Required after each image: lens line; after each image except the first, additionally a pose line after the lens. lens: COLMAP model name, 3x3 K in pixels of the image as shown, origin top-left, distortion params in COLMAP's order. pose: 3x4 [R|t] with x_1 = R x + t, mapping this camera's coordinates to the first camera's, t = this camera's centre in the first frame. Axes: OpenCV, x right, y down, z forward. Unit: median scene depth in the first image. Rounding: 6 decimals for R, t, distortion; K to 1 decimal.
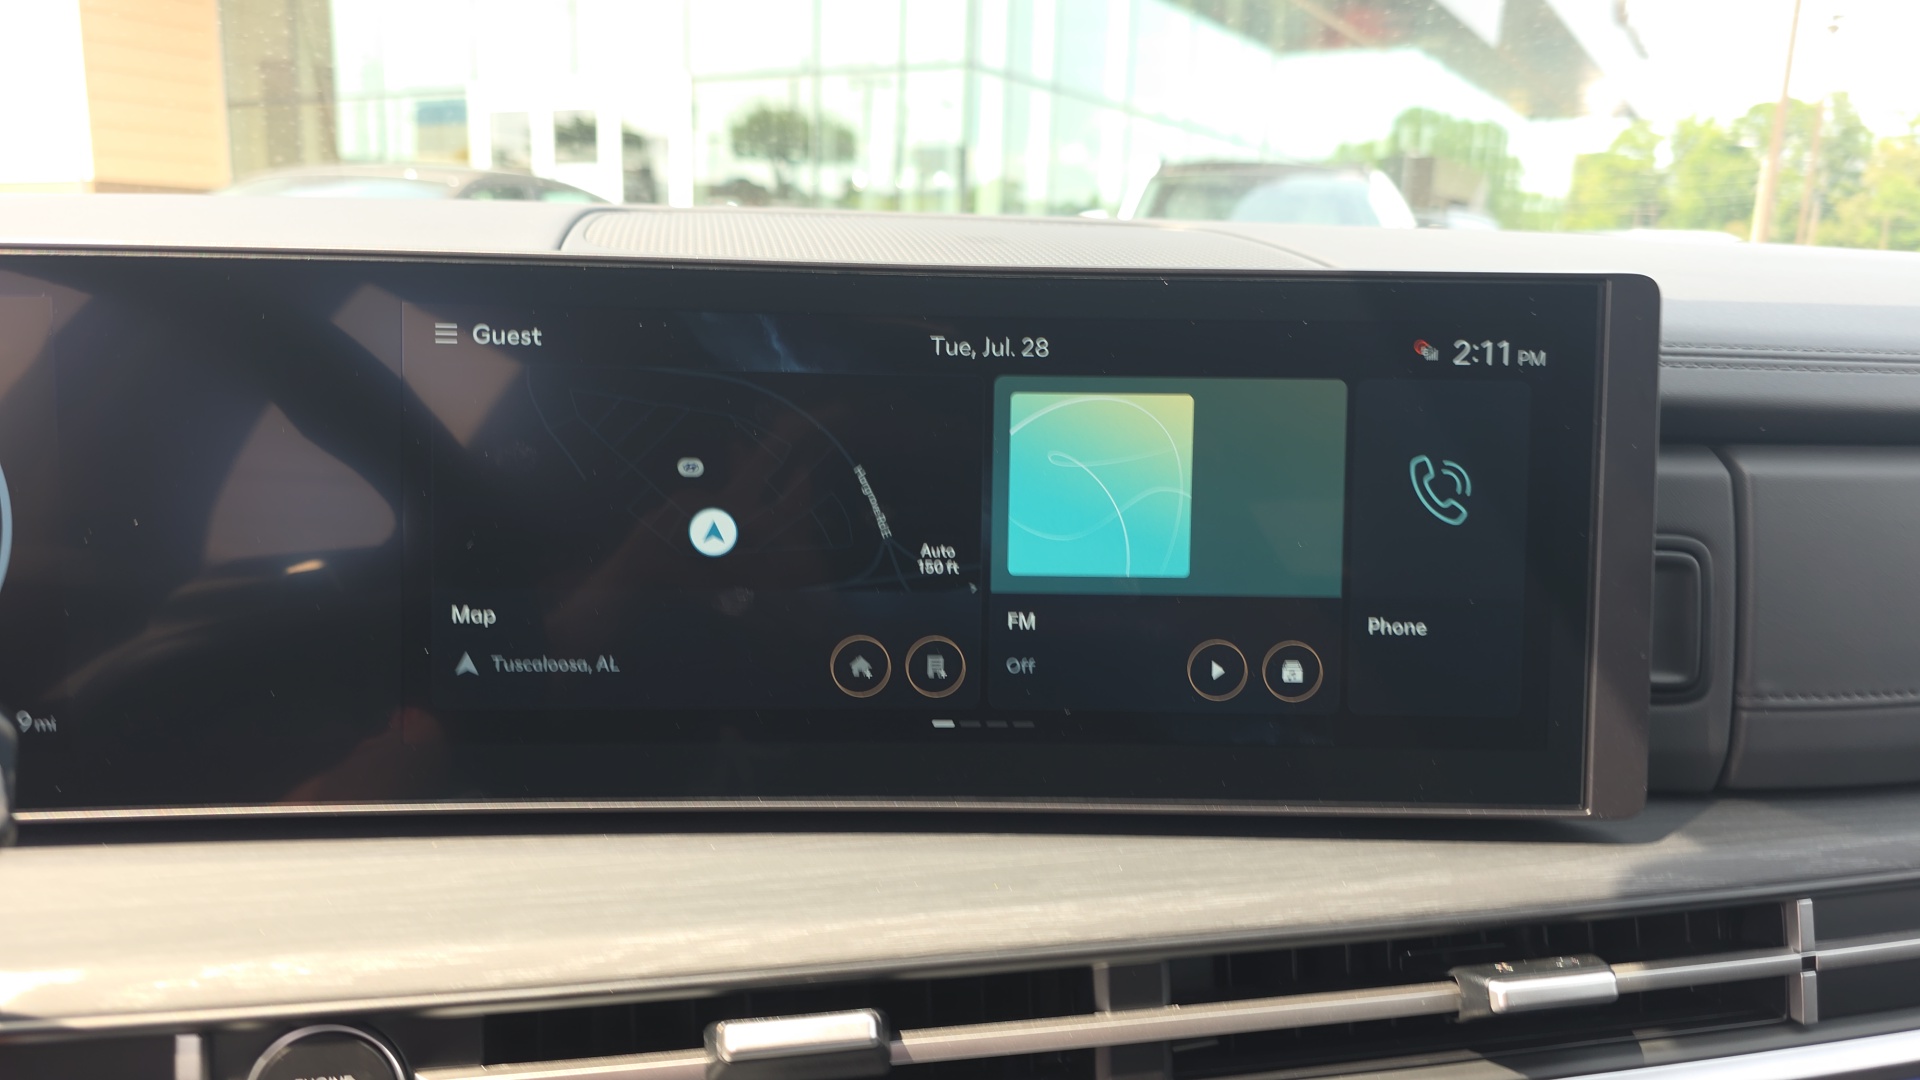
lens RADIAL K [[1295.9, 0, 967.1], [0, 1295.9, 549.3], [0, 0, 1]] dist [0.048789, -0.051961]
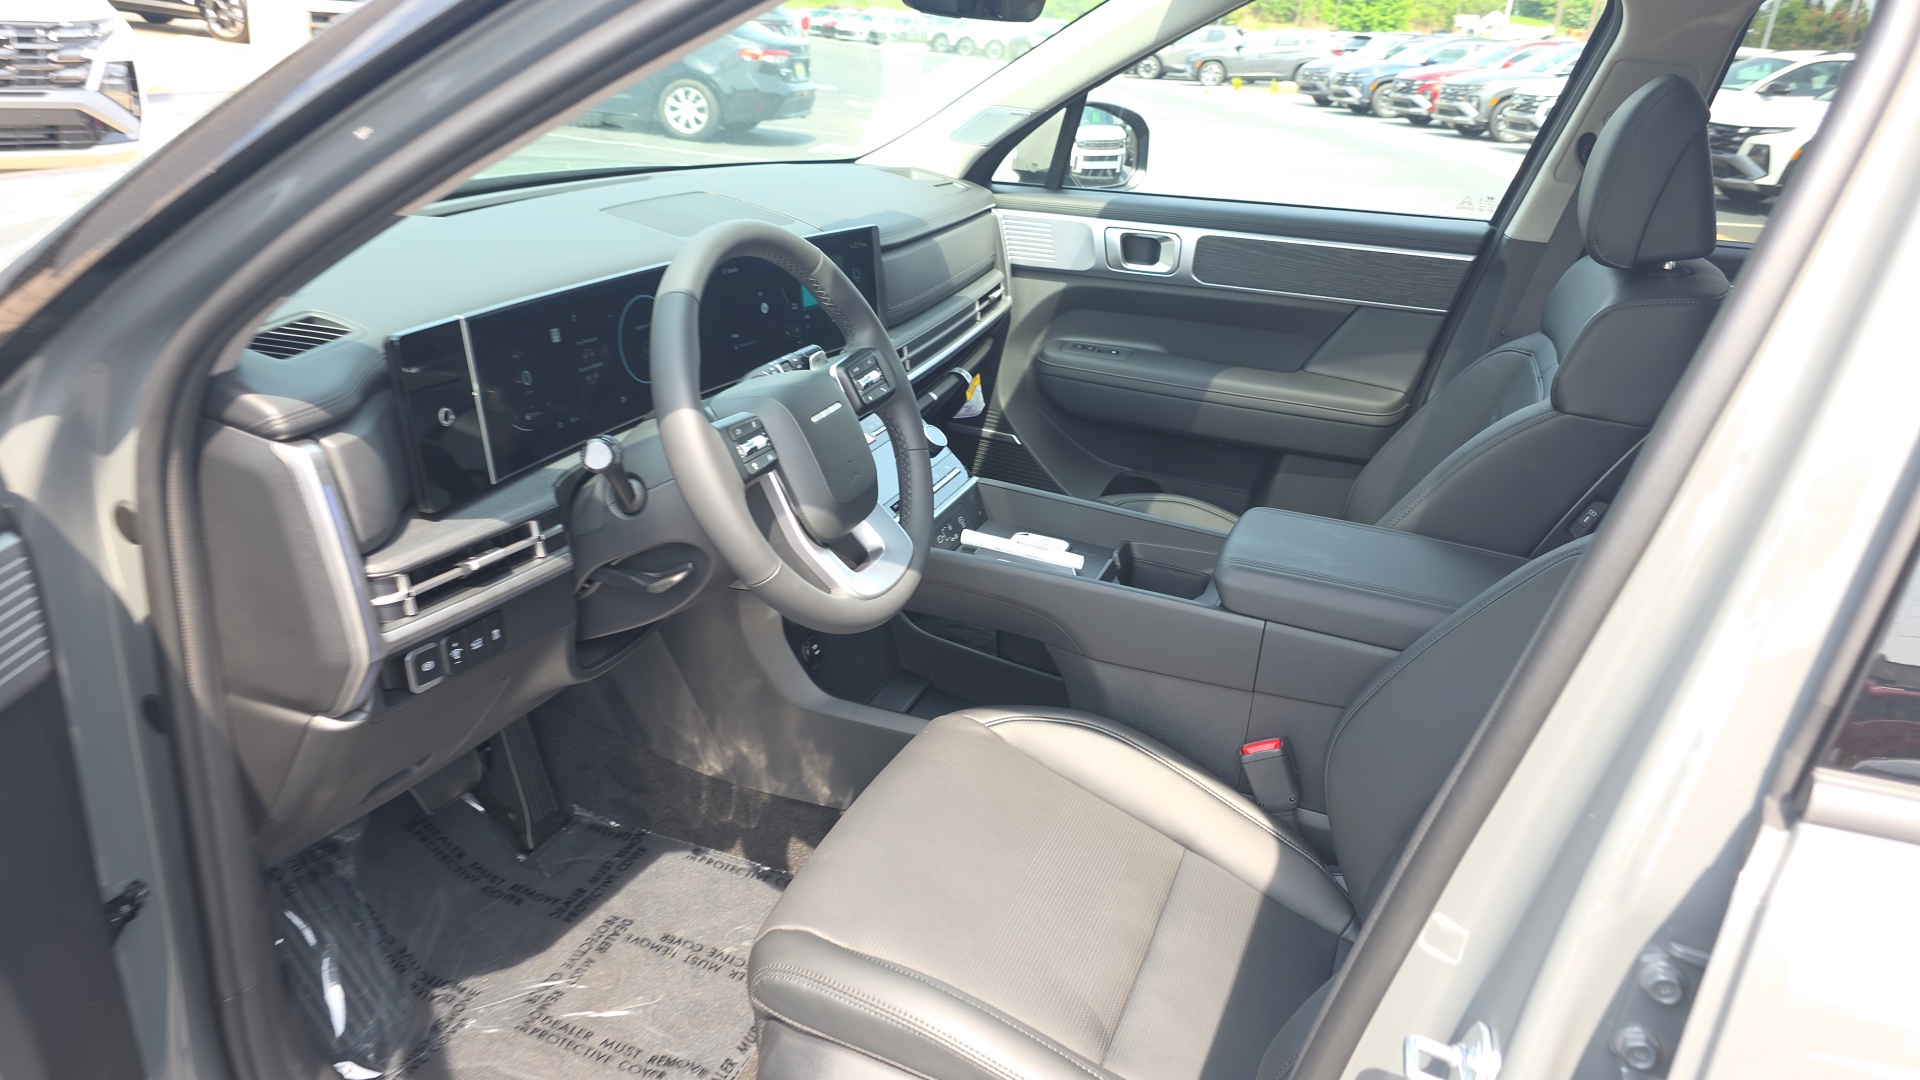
lens RADIAL K [[1286.8, 0, 949.8], [0, 1286.8, 517.6], [0, 0, 1]] dist [0.062277, -0.014804]
pose [[0.529234, -0.294038, 0.795898, -3.571437], [0.113275, 0.954120, 0.277170, -0.479493], [-0.840881, -0.056532, 0.538260, -1.949891]]
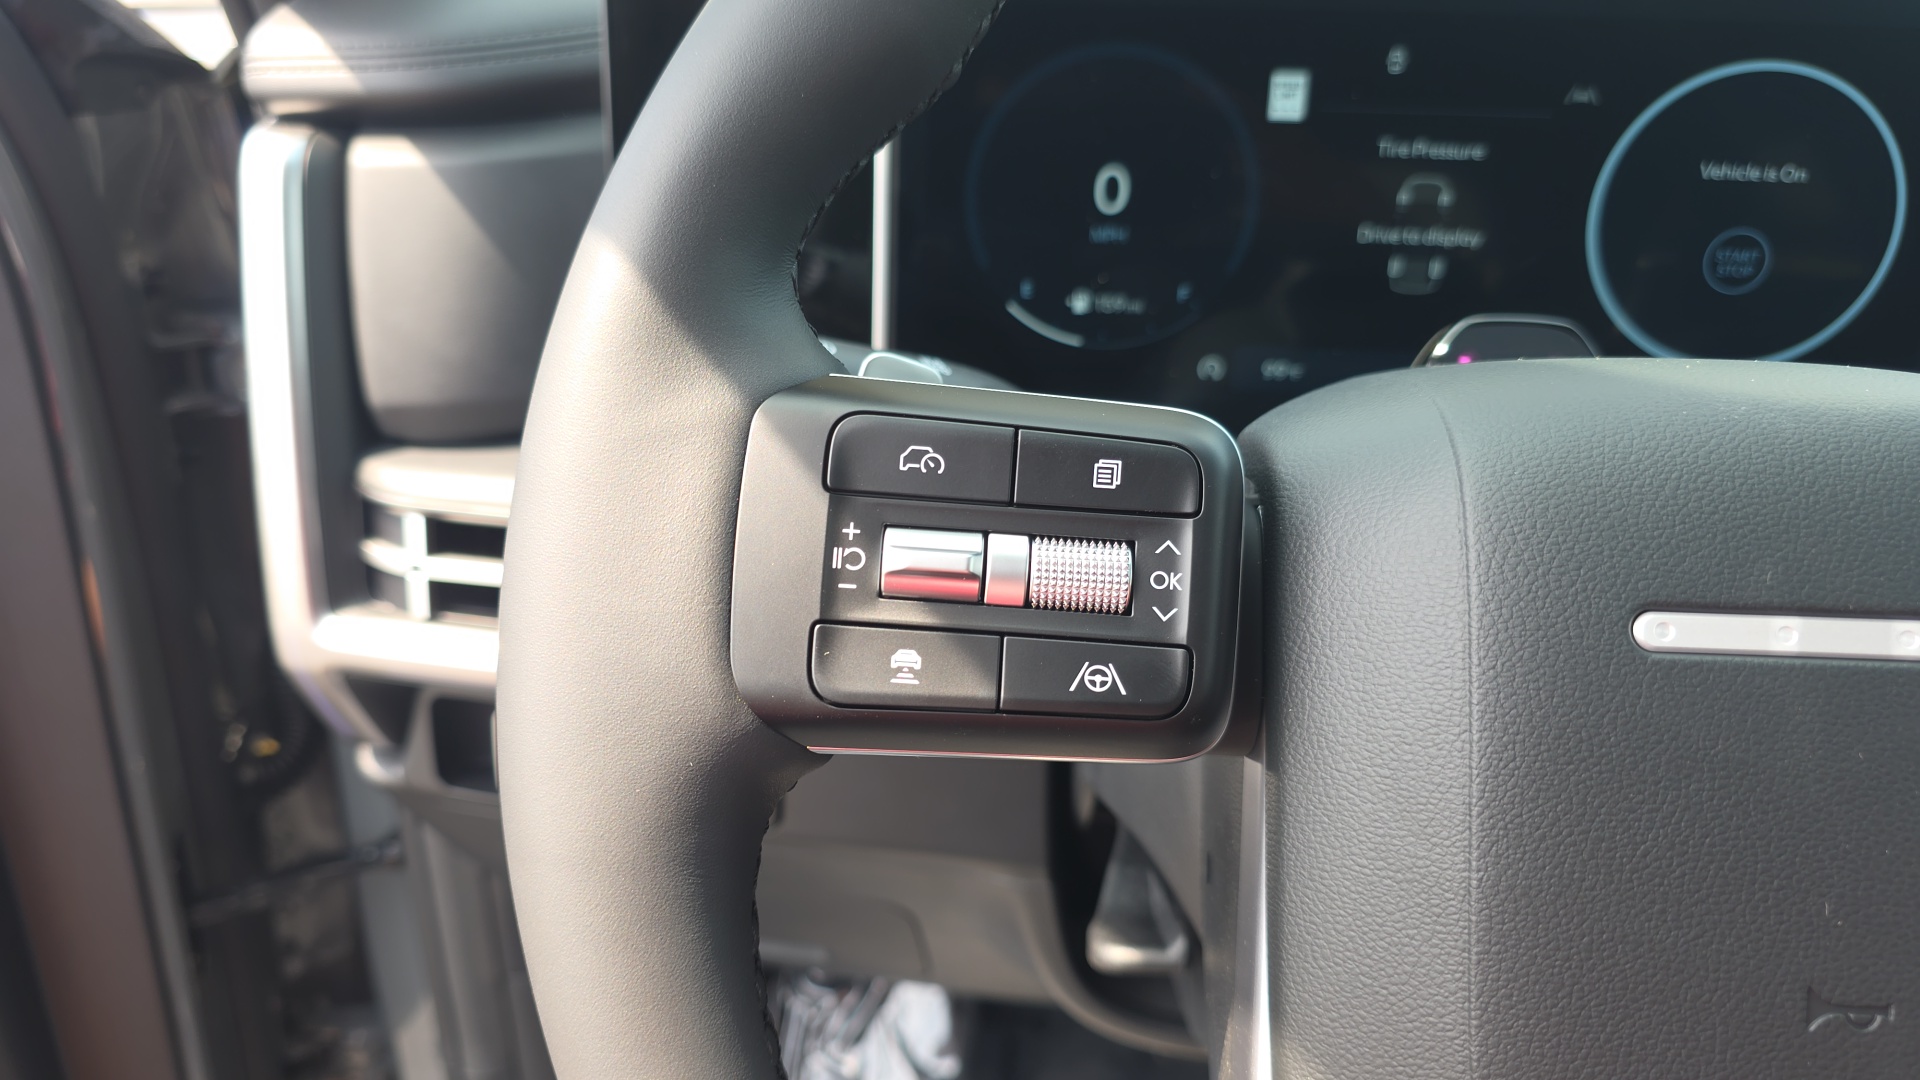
lens RADIAL K [[1295.9, 0, 944.7], [0, 1295.9, 542.2], [0, 0, 1]] dist [0.048789, -0.051961]
pose [[0.967266, 0.108850, -0.229233, -1.199822], [-0.053077, 0.970132, 0.236699, 0.021306], [0.248151, -0.216784, 0.944153, -0.380896]]
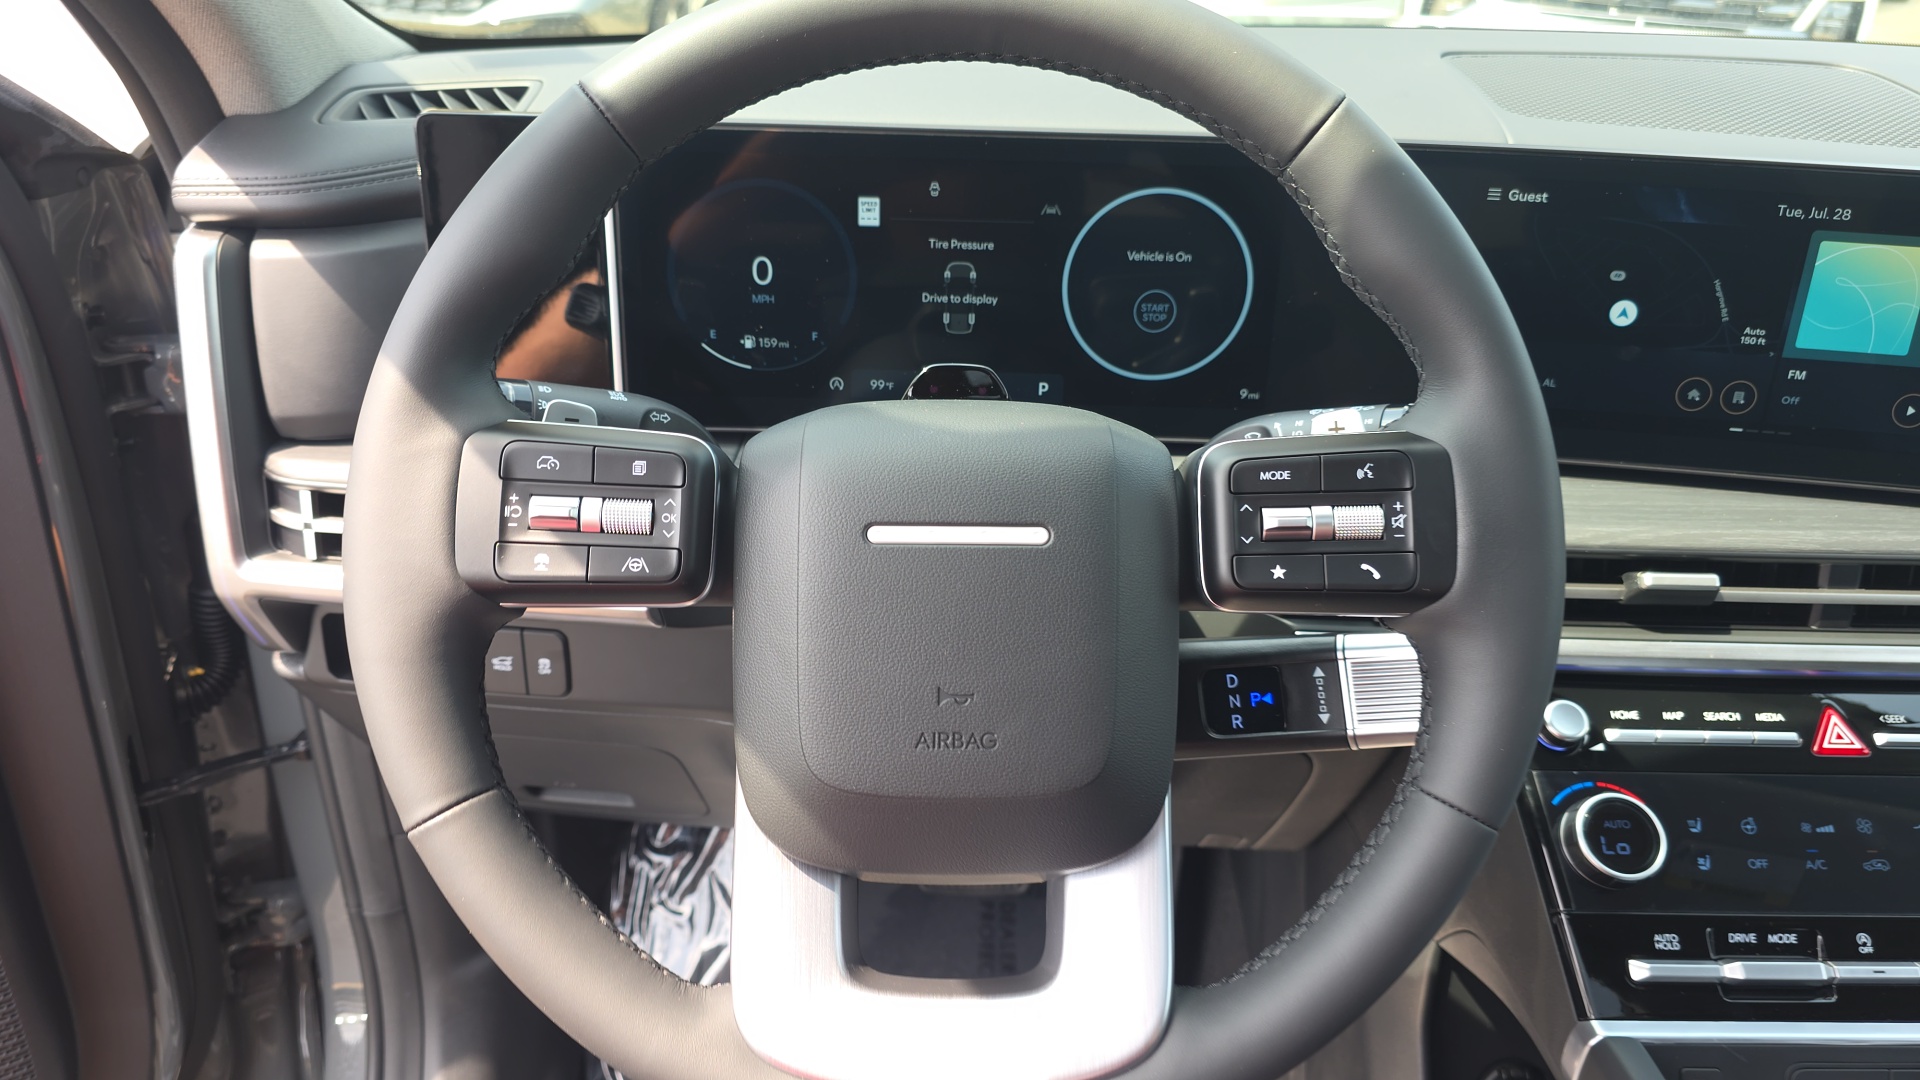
lens RADIAL K [[1295.9, 0, 956.6], [0, 1295.9, 535.9], [0, 0, 1]] dist [0.048789, -0.051961]
pose [[0.983002, 0.090277, -0.159867, -0.771058], [-0.045563, 0.963469, 0.263914, -0.149395], [0.177853, -0.252144, 0.951205, -0.933957]]
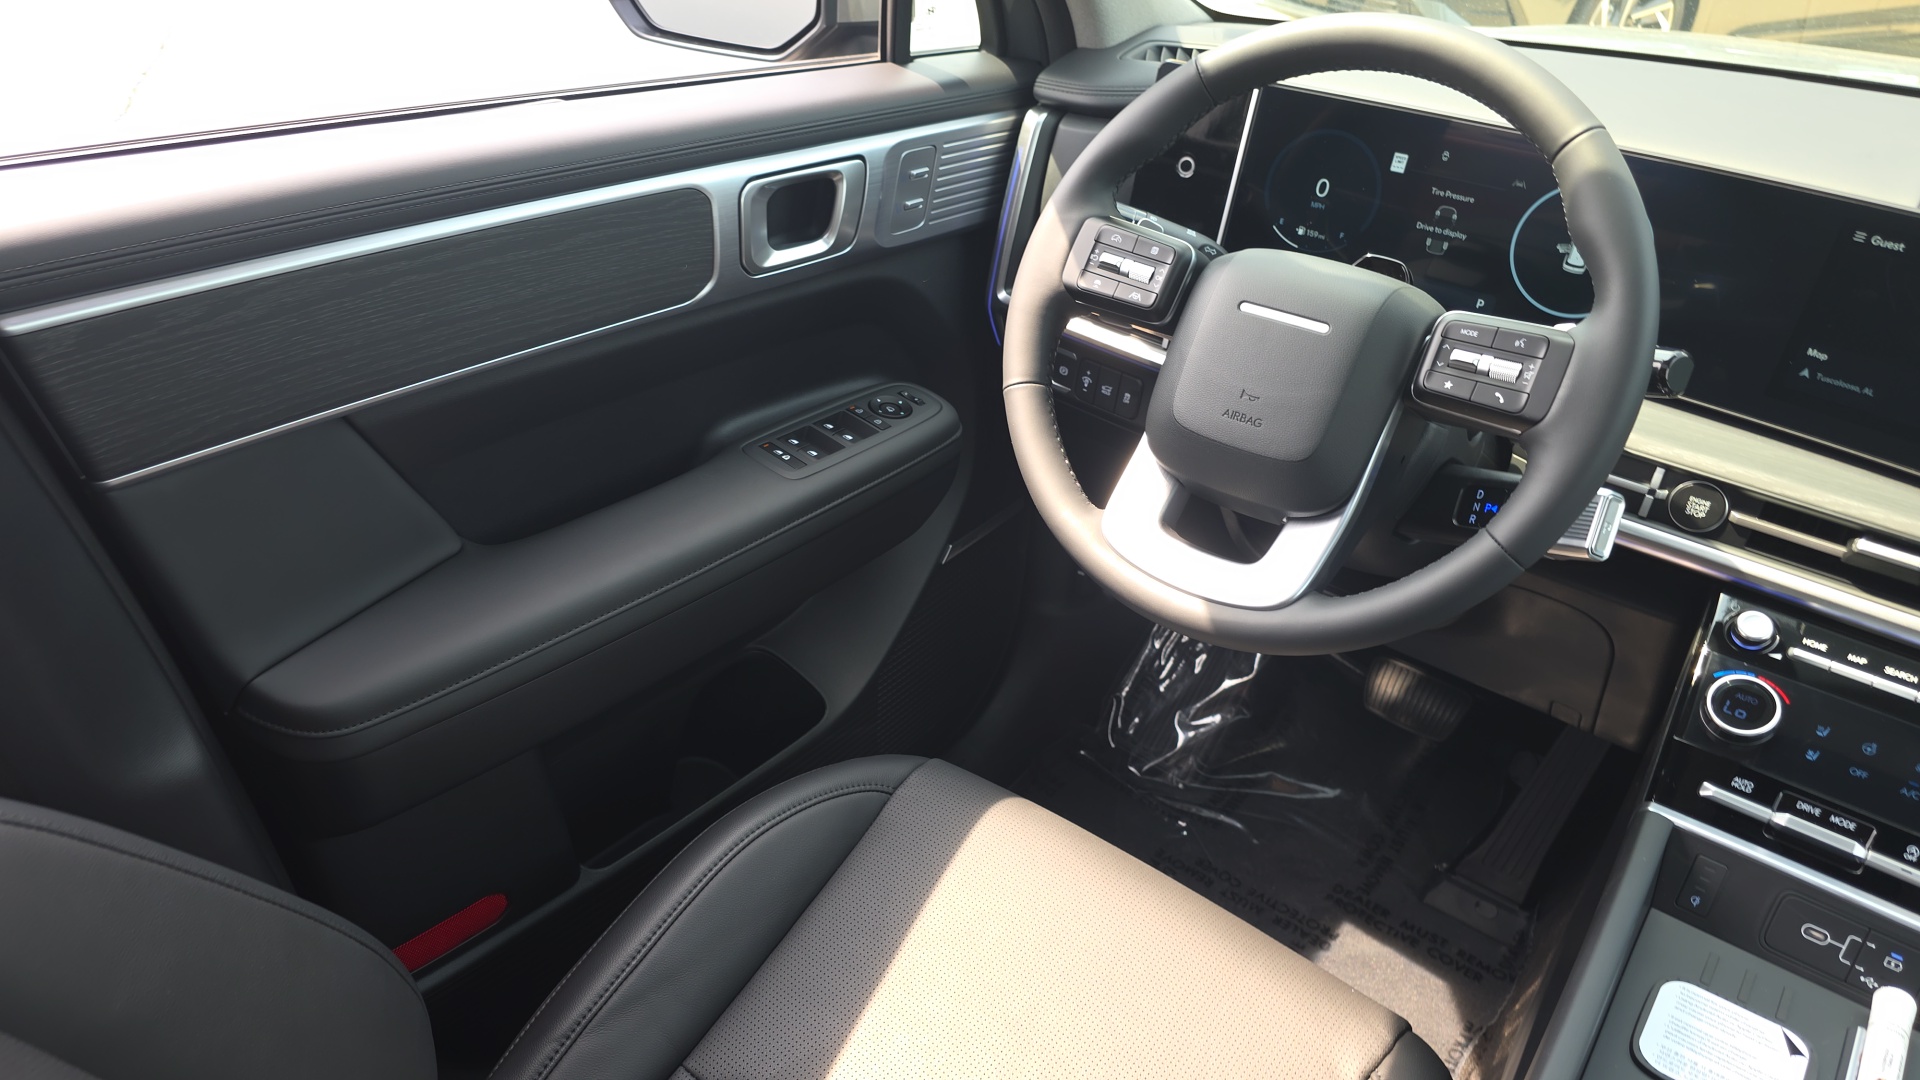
lens RADIAL K [[1295.9, 0, 924.6], [0, 1295.9, 563.2], [0, 0, 1]] dist [0.048789, -0.051961]
pose [[0.646851, 0.414454, -0.640165, 0.261743], [-0.196035, 0.901591, 0.385622, -0.207596], [0.736990, -0.123946, 0.664443, -1.840245]]
